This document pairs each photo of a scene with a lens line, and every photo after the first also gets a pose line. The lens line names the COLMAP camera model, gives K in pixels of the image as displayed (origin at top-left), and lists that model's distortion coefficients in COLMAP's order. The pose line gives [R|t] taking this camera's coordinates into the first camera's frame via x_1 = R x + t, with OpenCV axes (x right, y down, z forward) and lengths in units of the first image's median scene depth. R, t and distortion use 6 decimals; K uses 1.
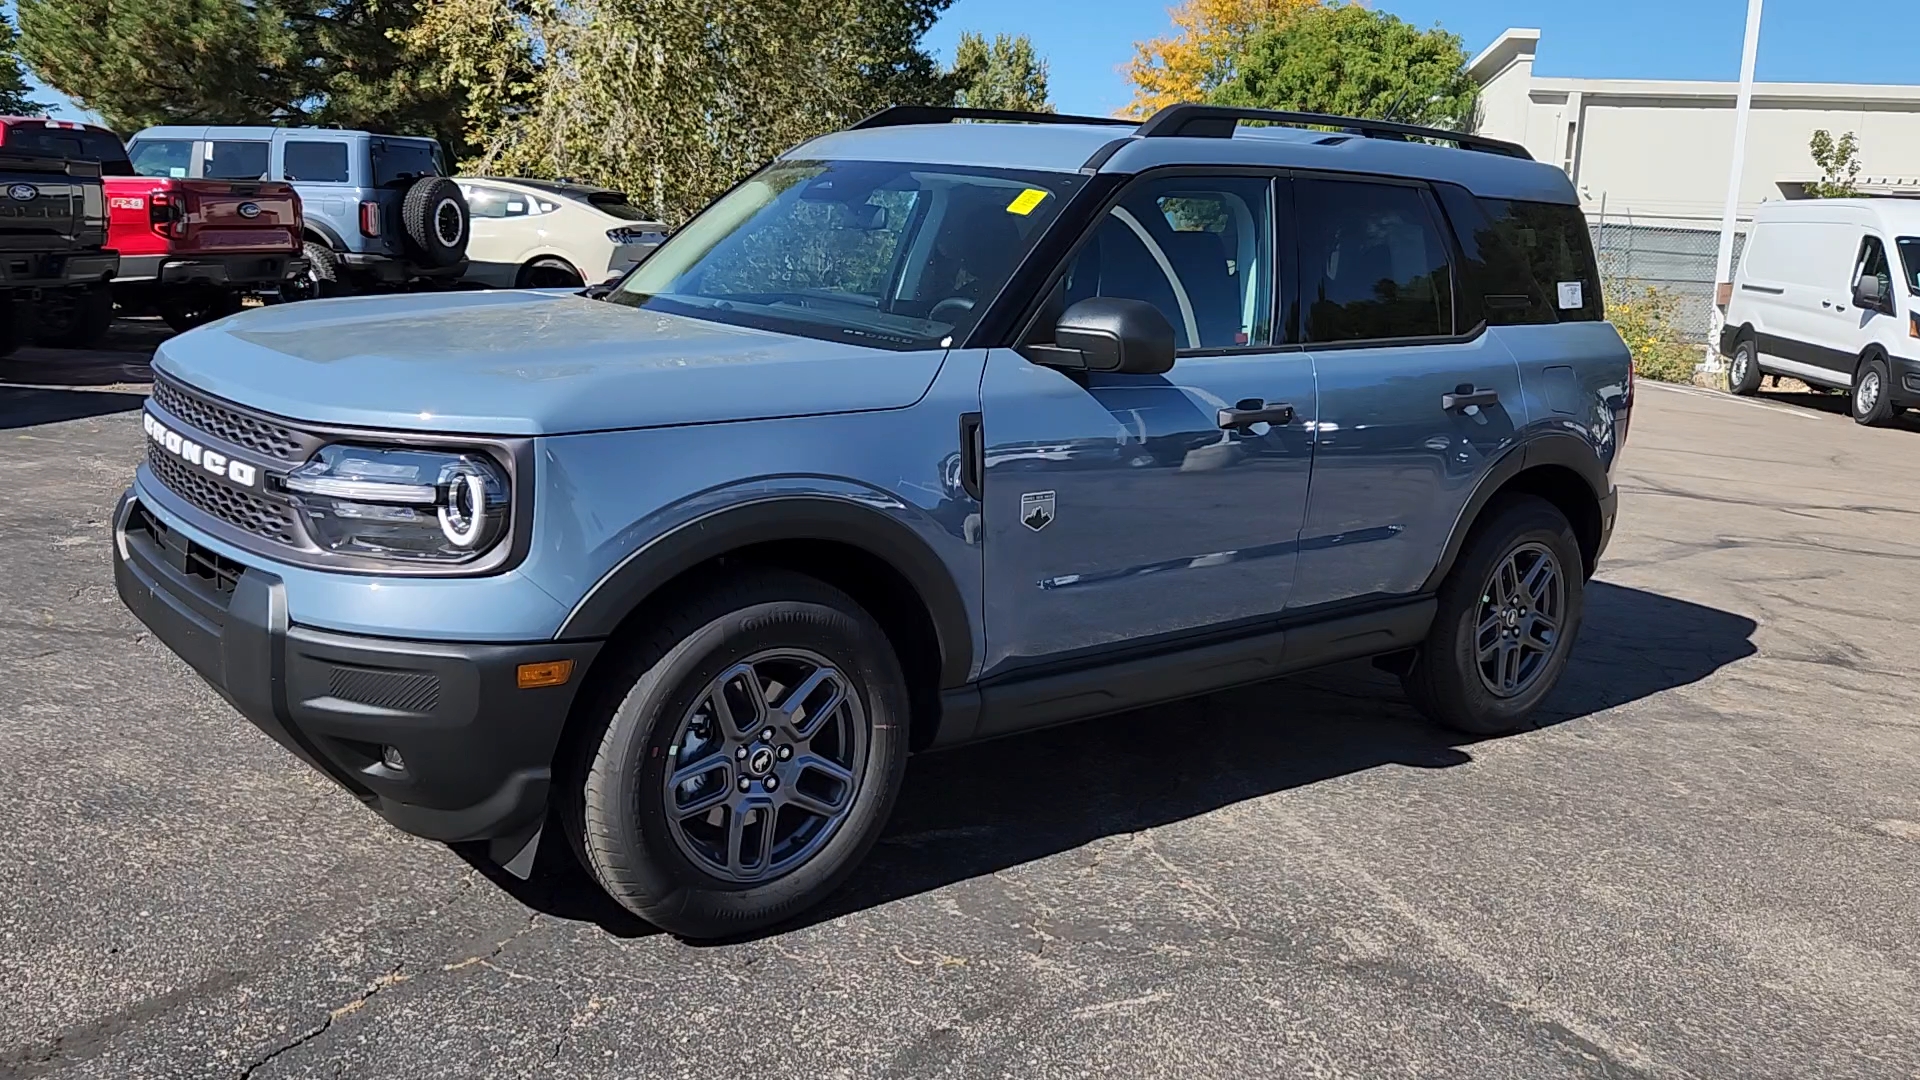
lens RADIAL K [[1624.6, 0, 954.9], [0, 1624.6, 535.0], [0, 0, 1]] dist [0.012292, 0.006465]
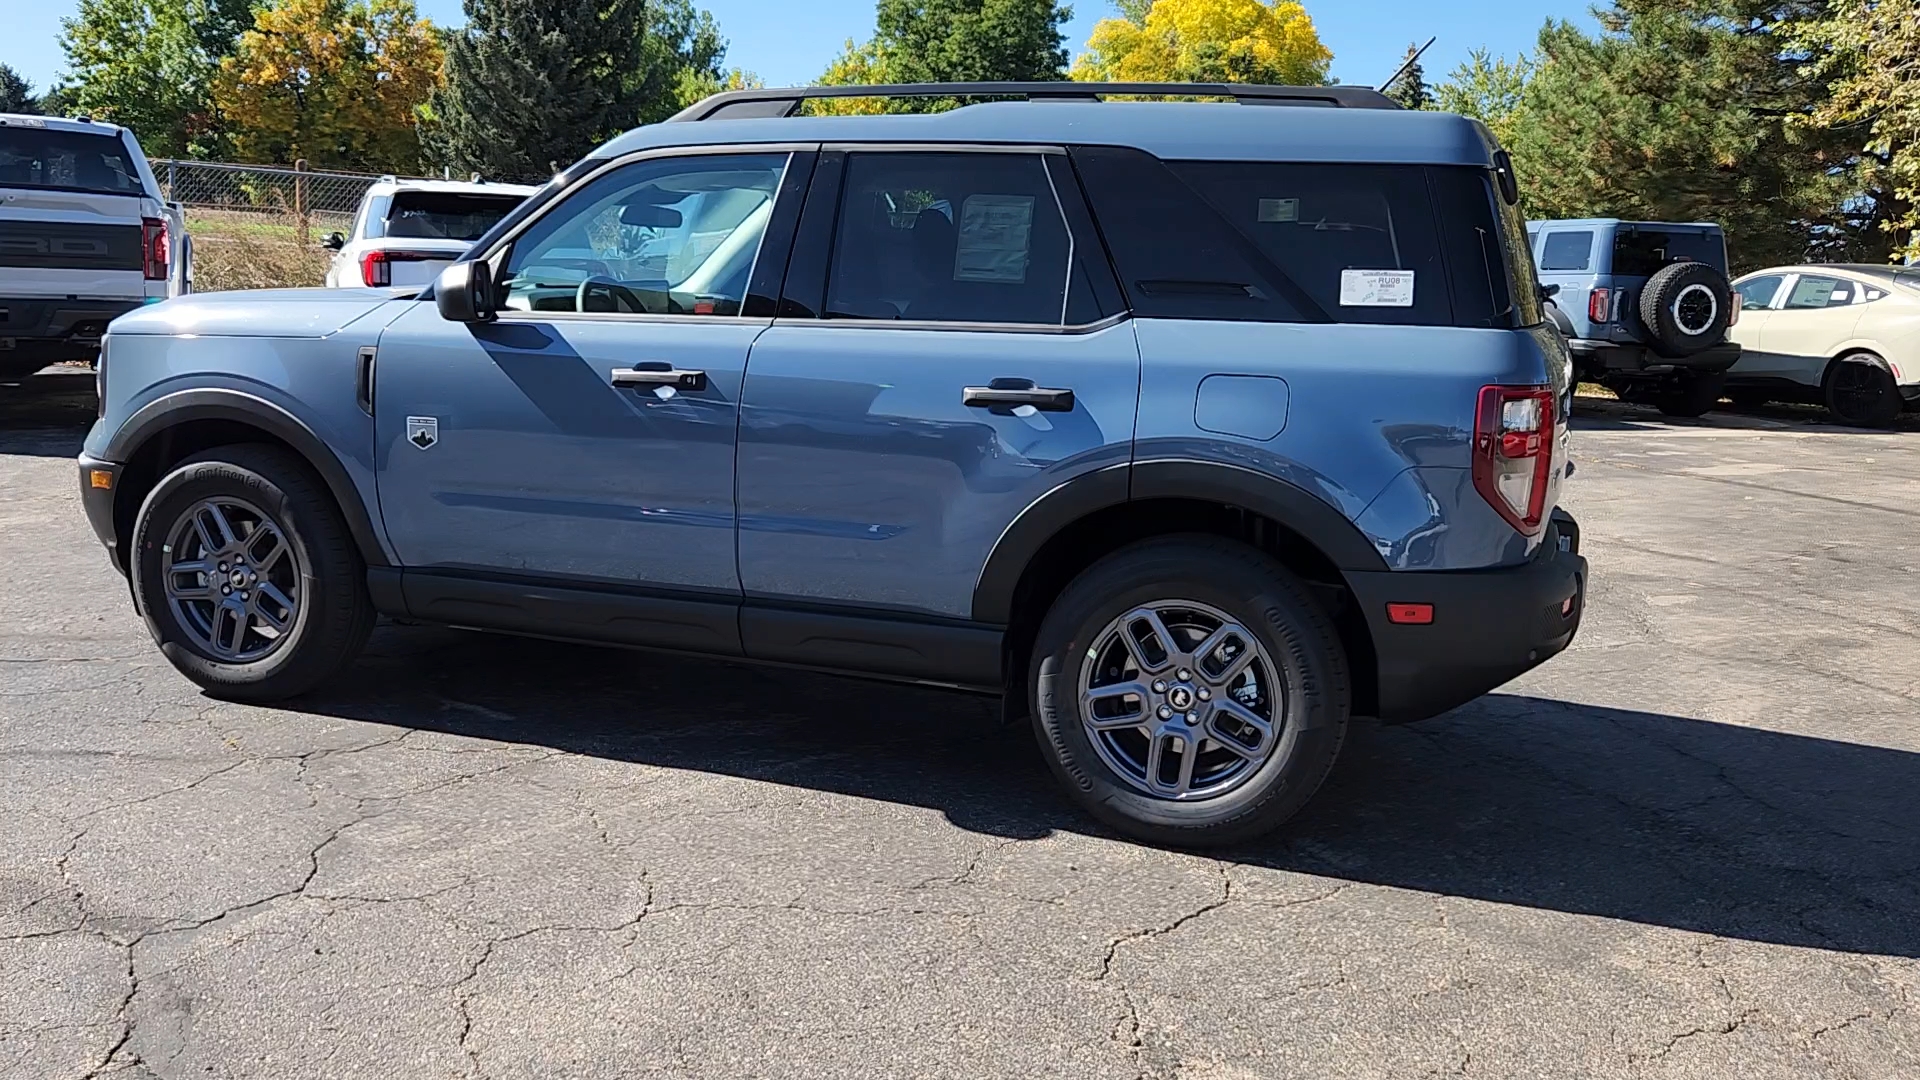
lens RADIAL K [[1632.1, 0, 955.1], [0, 1632.1, 537.8], [0, 0, 1]] dist [0.015404, 0.004437]
pose [[0.527354, 0.108670, -0.842668, 0.956353], [-0.170796, 0.985100, 0.020151, -0.021811], [0.832302, 0.133298, 0.538057, 0.496579]]
